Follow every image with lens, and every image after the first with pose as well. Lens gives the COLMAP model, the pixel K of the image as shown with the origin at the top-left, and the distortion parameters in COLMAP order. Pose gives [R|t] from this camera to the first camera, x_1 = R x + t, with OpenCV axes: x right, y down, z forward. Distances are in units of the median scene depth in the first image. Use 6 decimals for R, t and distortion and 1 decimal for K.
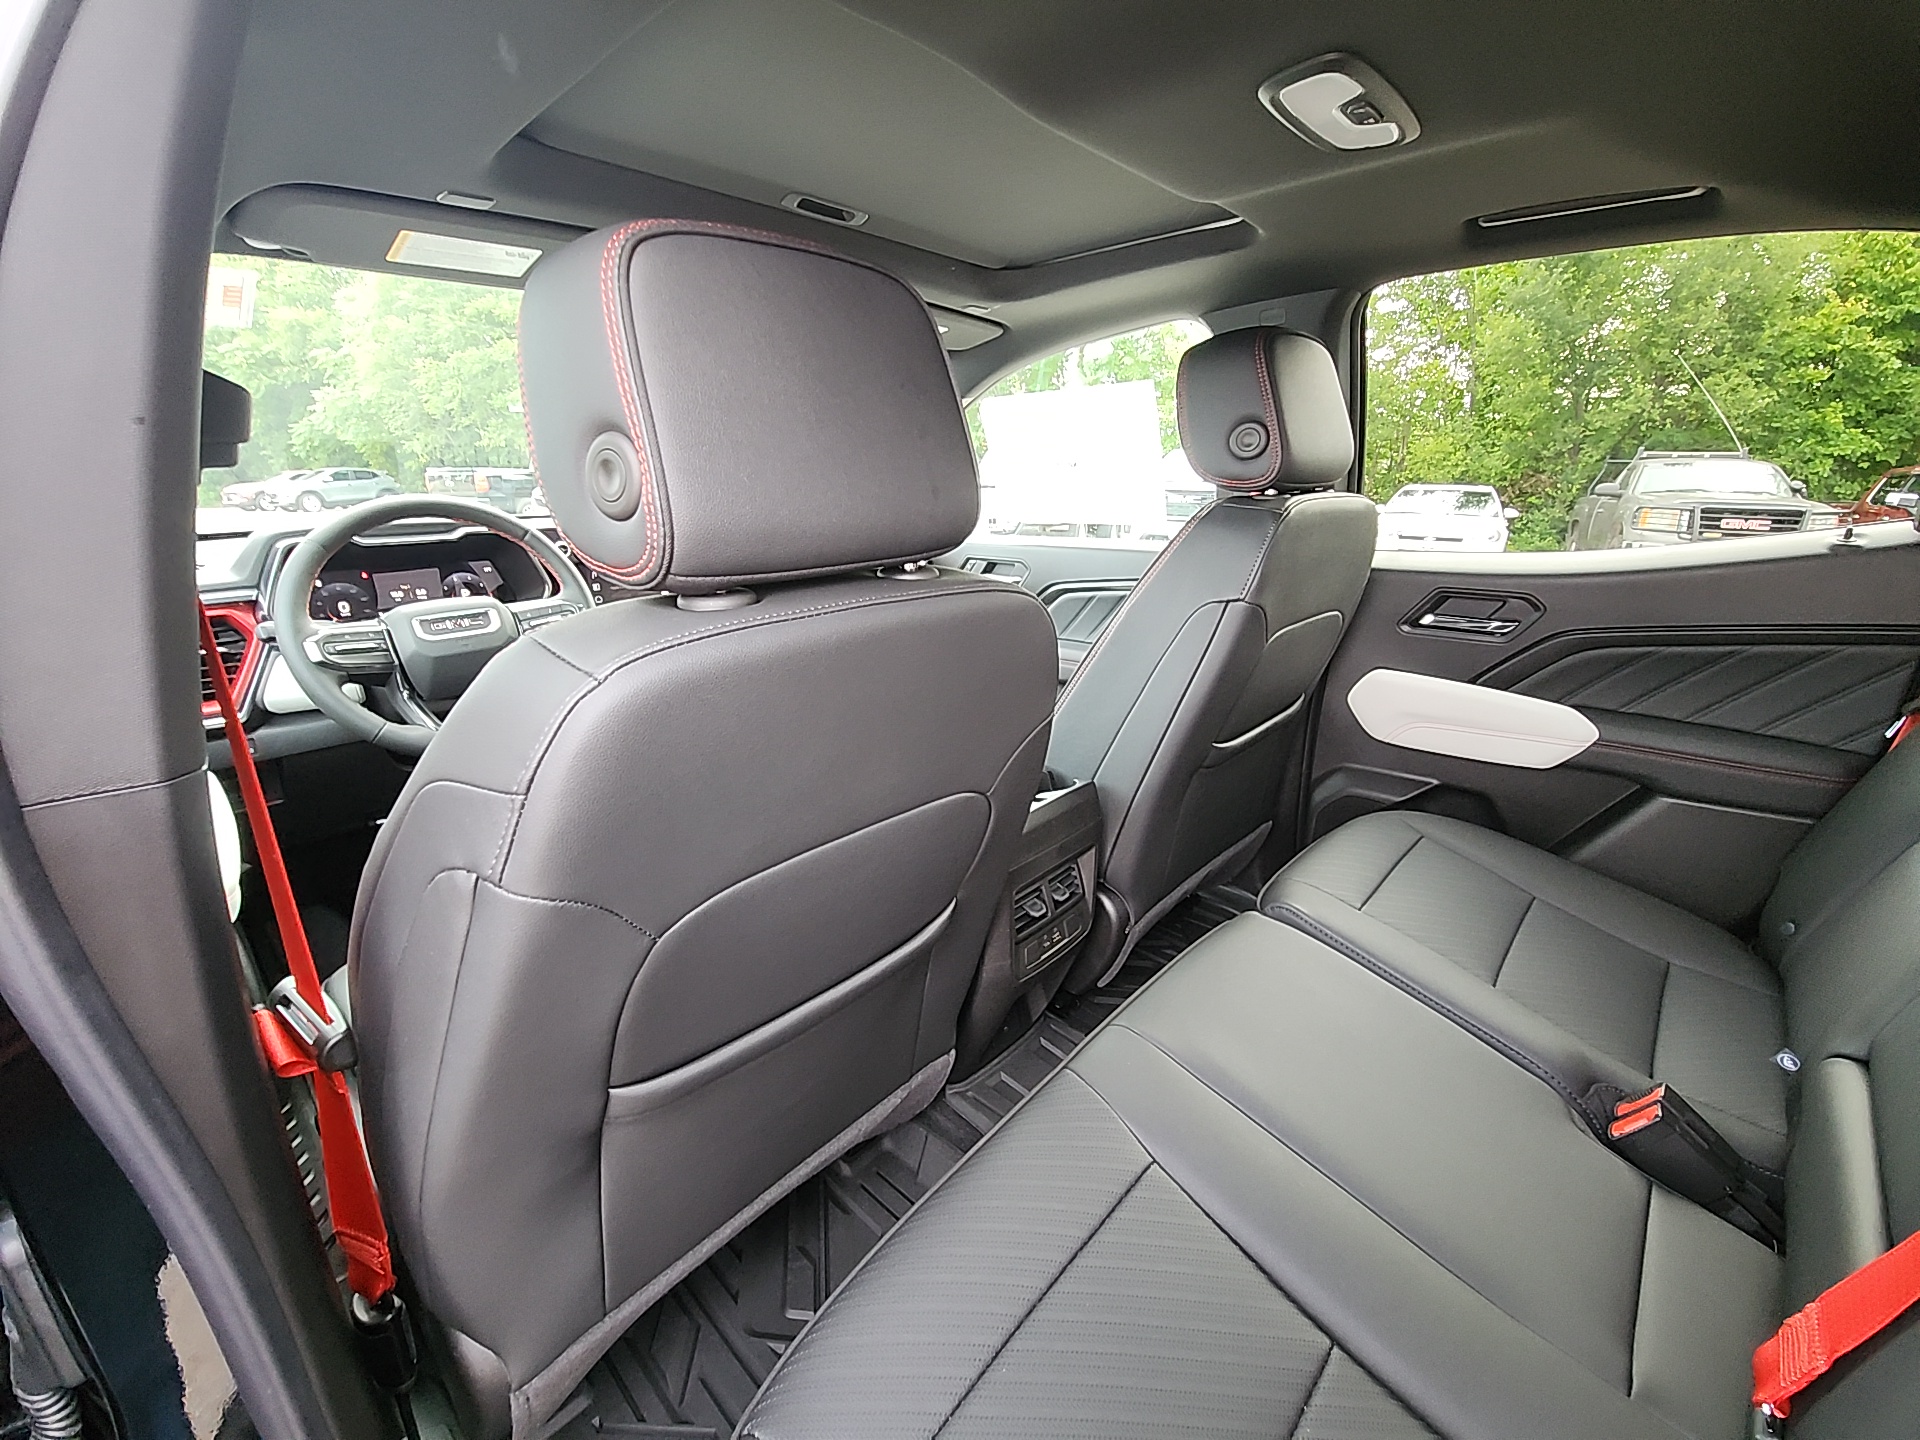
lens RADIAL K [[770.7, 0, 953.3], [0, 770.7, 693.8], [0, 0, 1]] dist [0.008598, -0.006126]
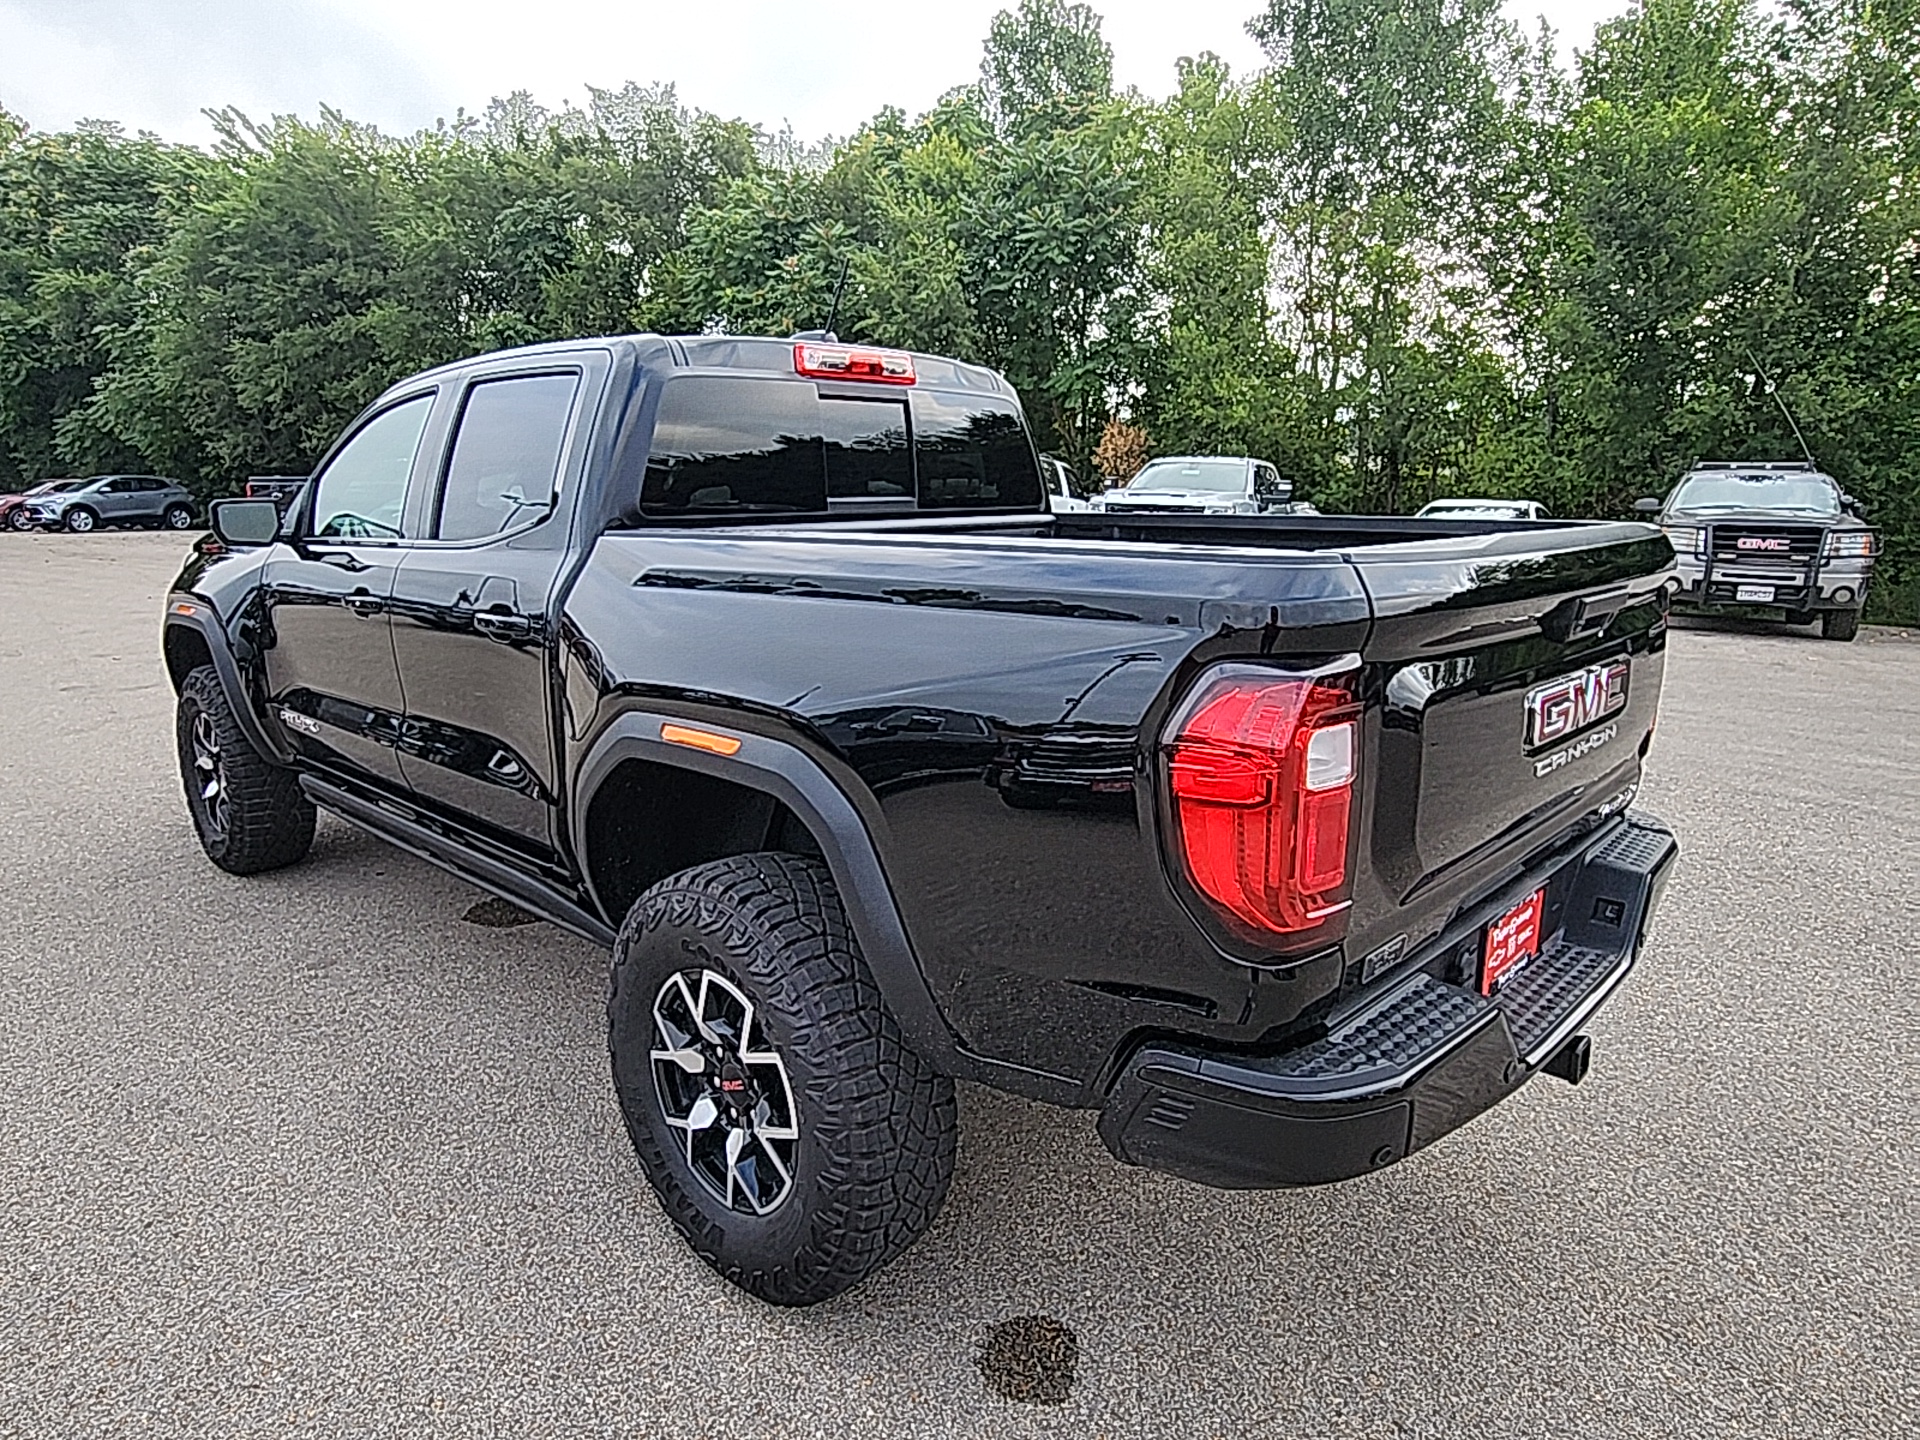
lens RADIAL K [[1126.7, 0, 931.3], [0, 1126.7, 703.2], [0, 0, 1]] dist [-0.004655, 0.005991]
pose [[0.999843, 0.005639, -0.016778, 0.071624], [-0.007043, 0.996373, -0.084801, 0.053715], [0.016239, 0.084906, 0.996257, -0.193954]]
